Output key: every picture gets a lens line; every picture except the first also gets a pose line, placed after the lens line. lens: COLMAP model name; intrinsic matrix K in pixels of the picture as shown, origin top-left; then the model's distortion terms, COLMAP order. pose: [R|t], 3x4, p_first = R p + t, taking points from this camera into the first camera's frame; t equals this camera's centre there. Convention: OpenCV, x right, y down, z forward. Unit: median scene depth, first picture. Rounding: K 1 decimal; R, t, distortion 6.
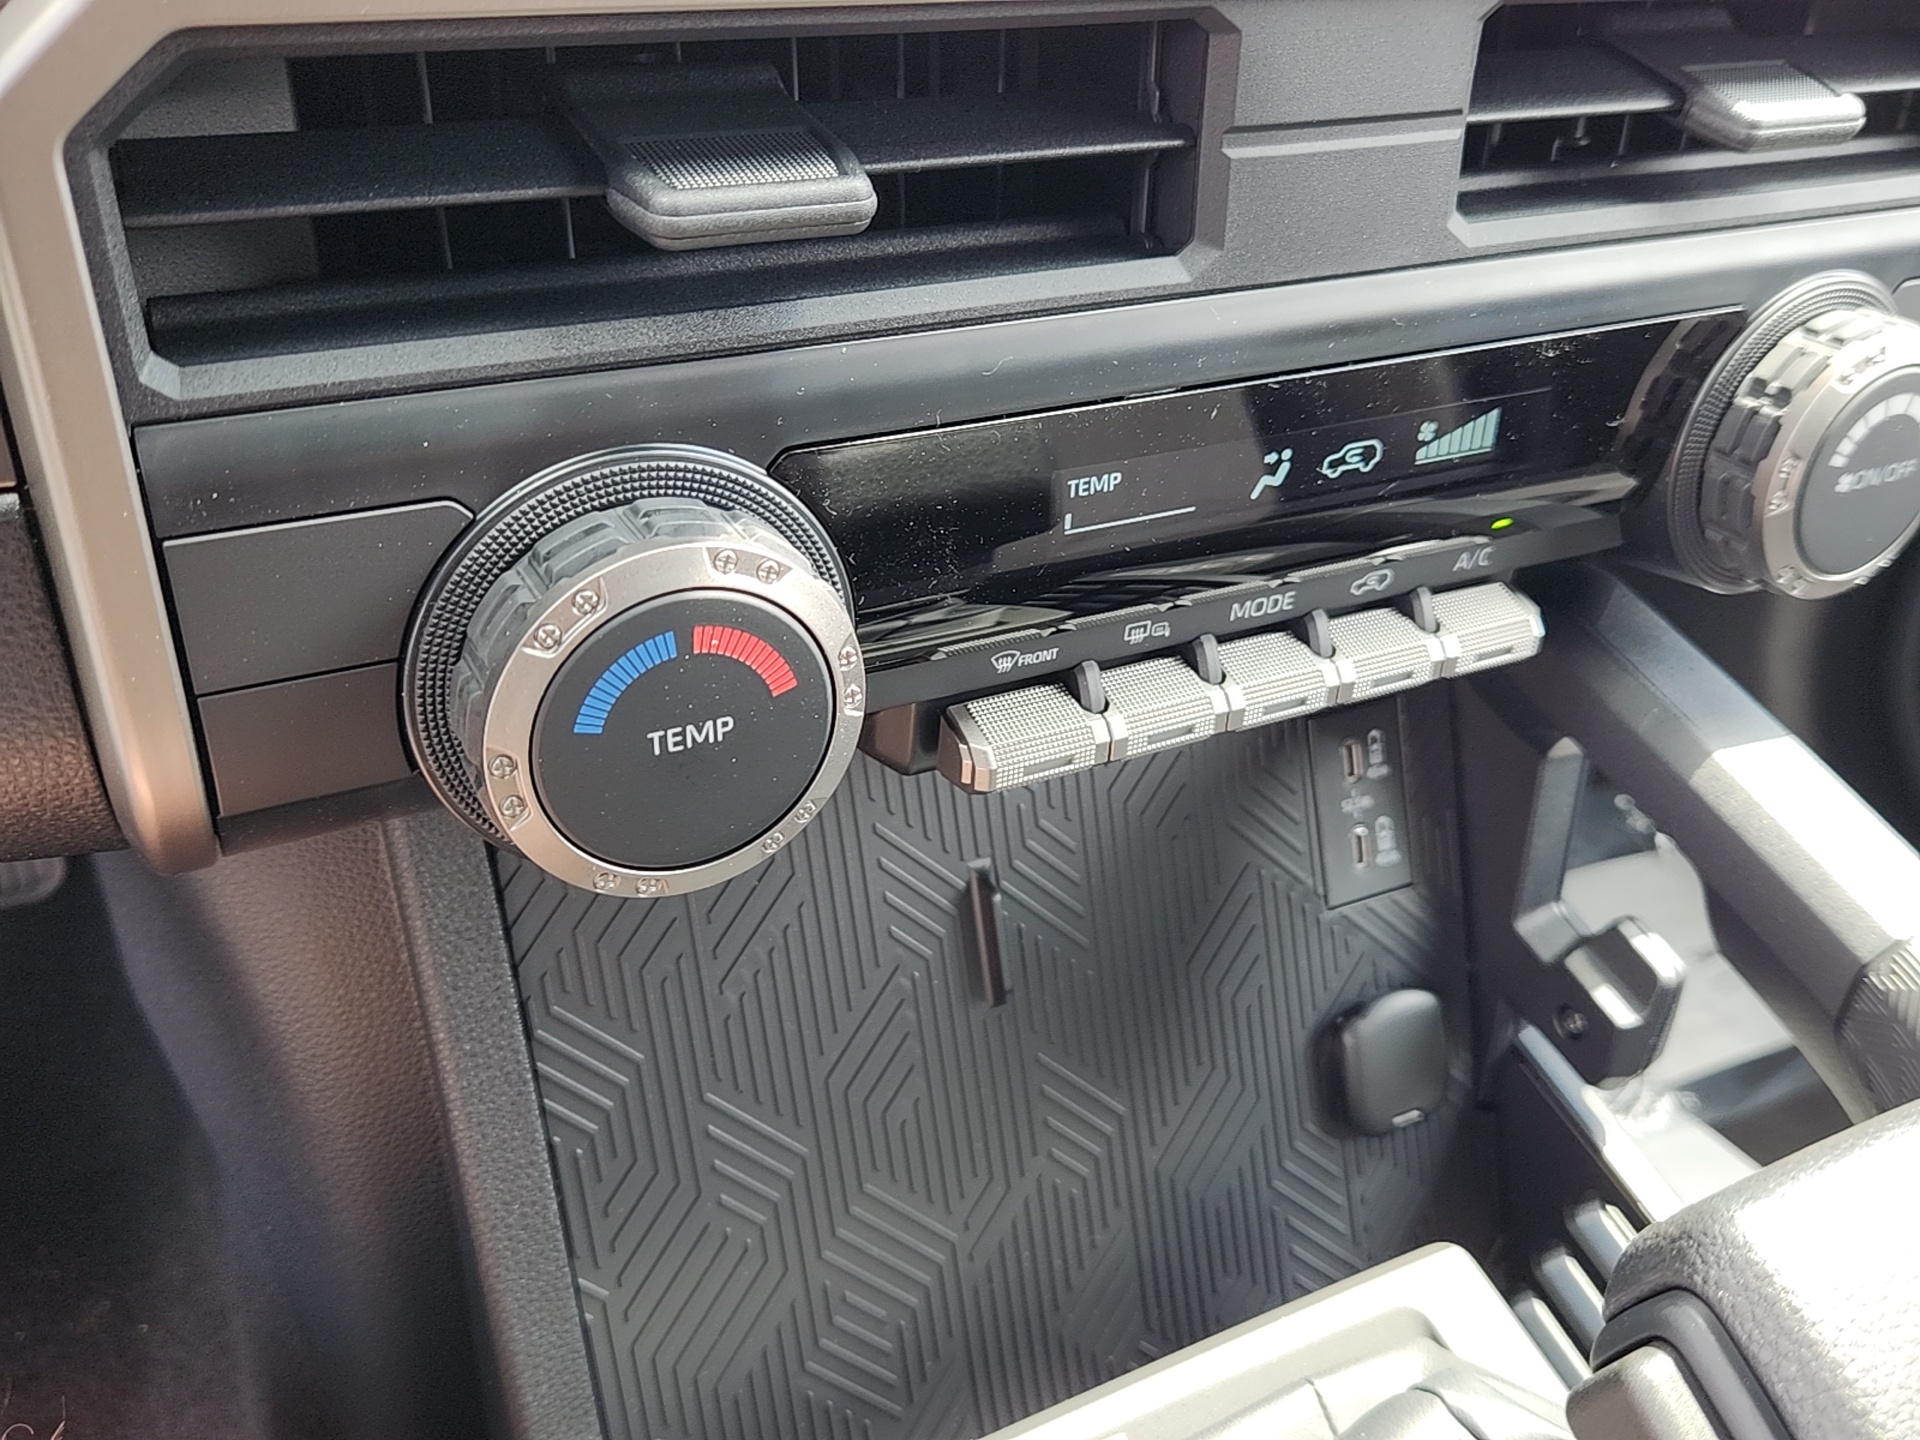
lens RADIAL K [[1640.1, 0, 960.0], [0, 1640.1, 720.0], [0, 0, 1]] dist [0.009598, -0.012291]
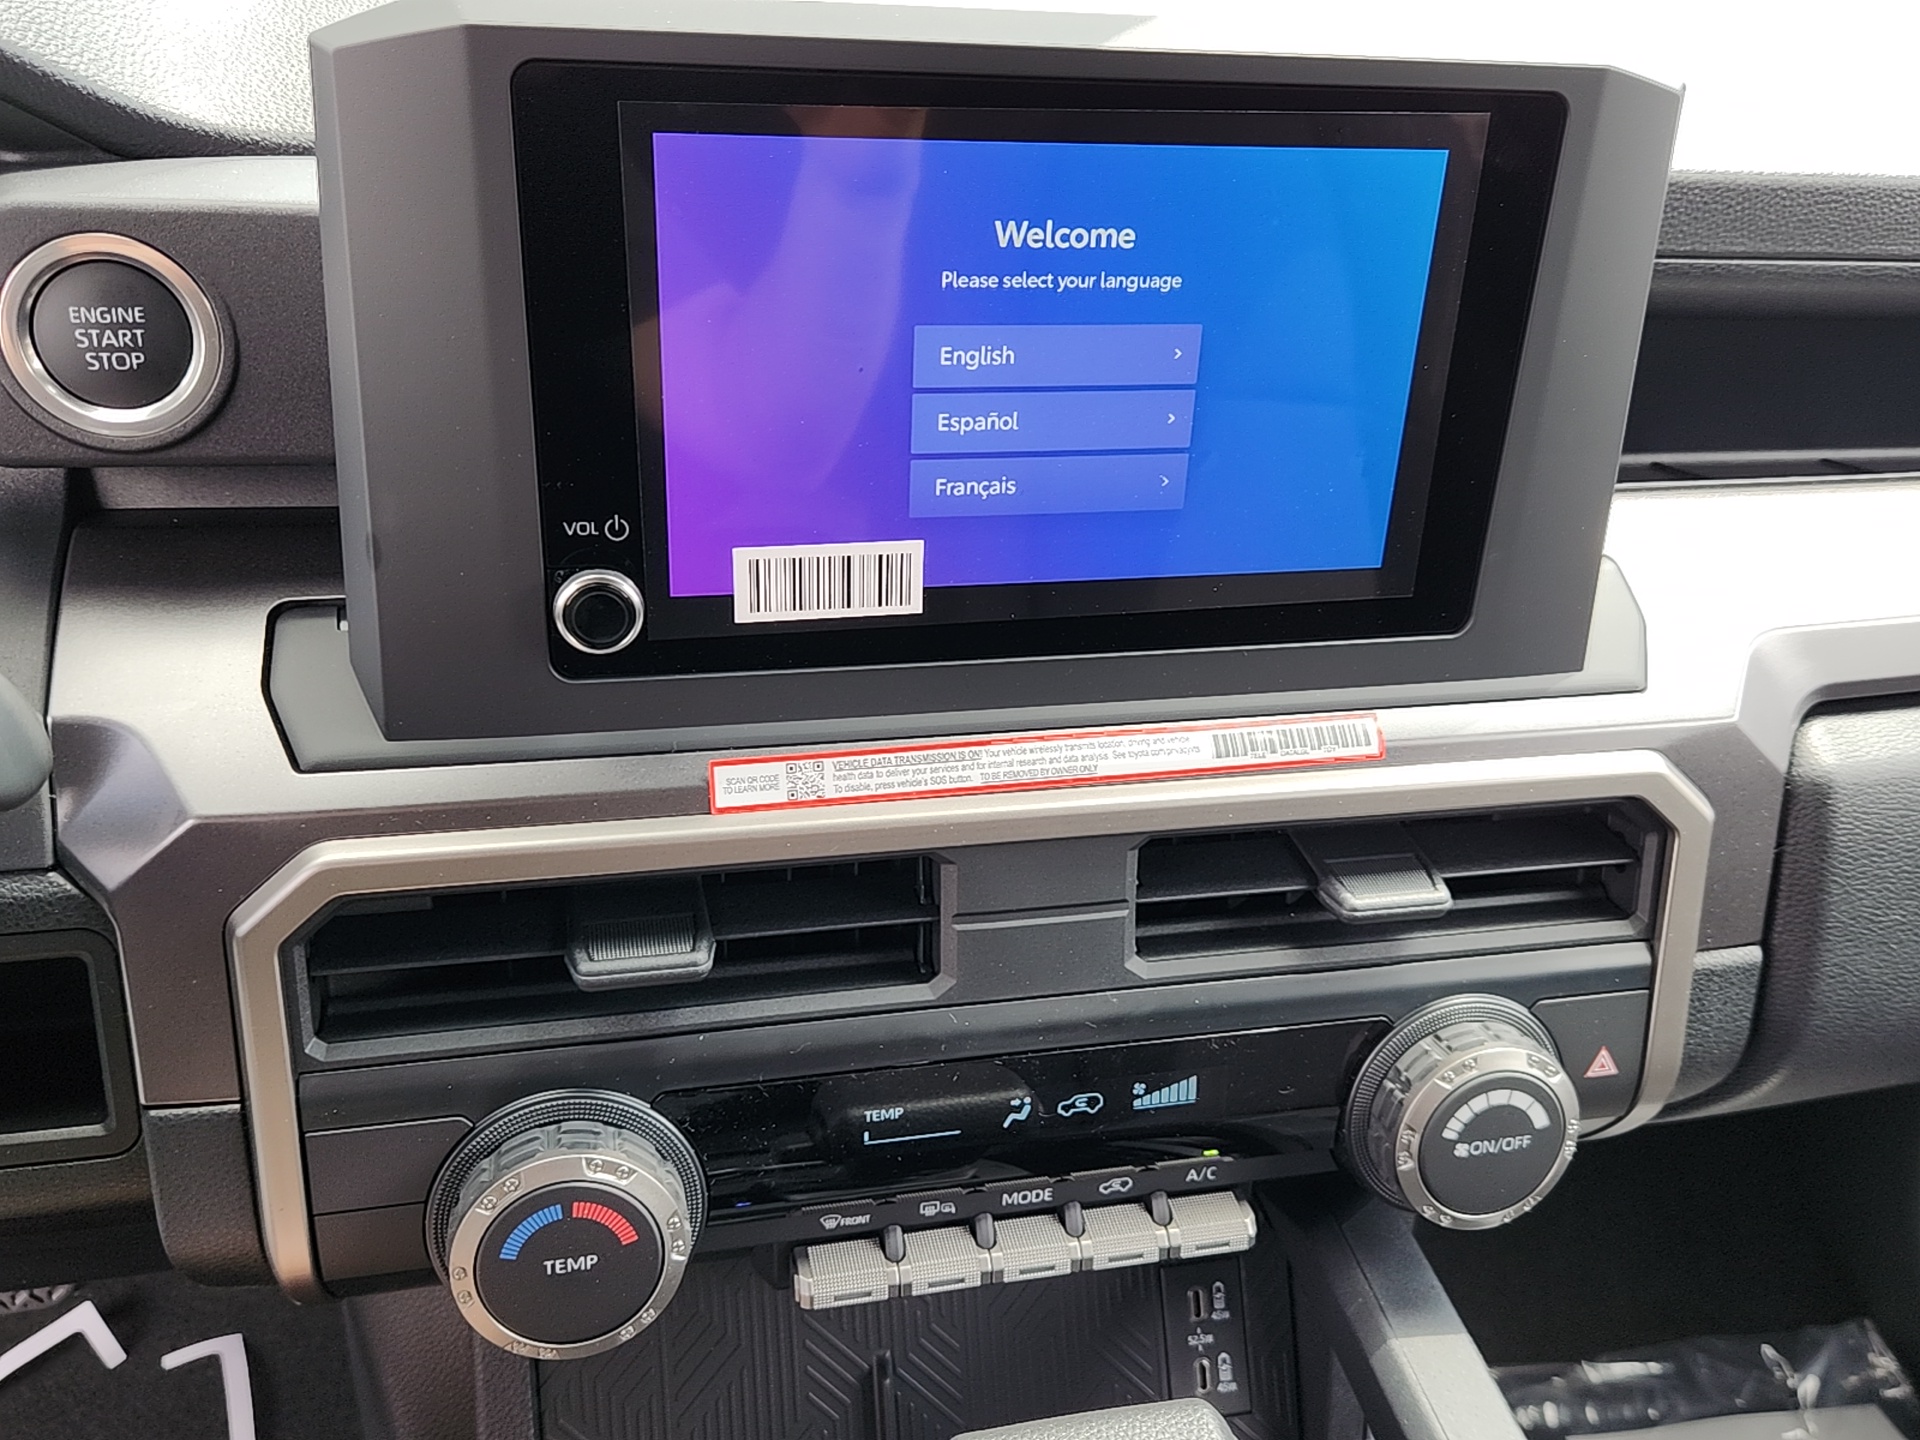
lens RADIAL K [[1613.8, 0, 974.0], [0, 1613.8, 746.5], [0, 0, 1]] dist [0.087735, -0.201324]
pose [[0.973703, 0.049134, -0.222458, 0.468346], [-0.099990, 0.969558, -0.223515, -0.138635], [0.204704, 0.239881, 0.948975, -0.520040]]
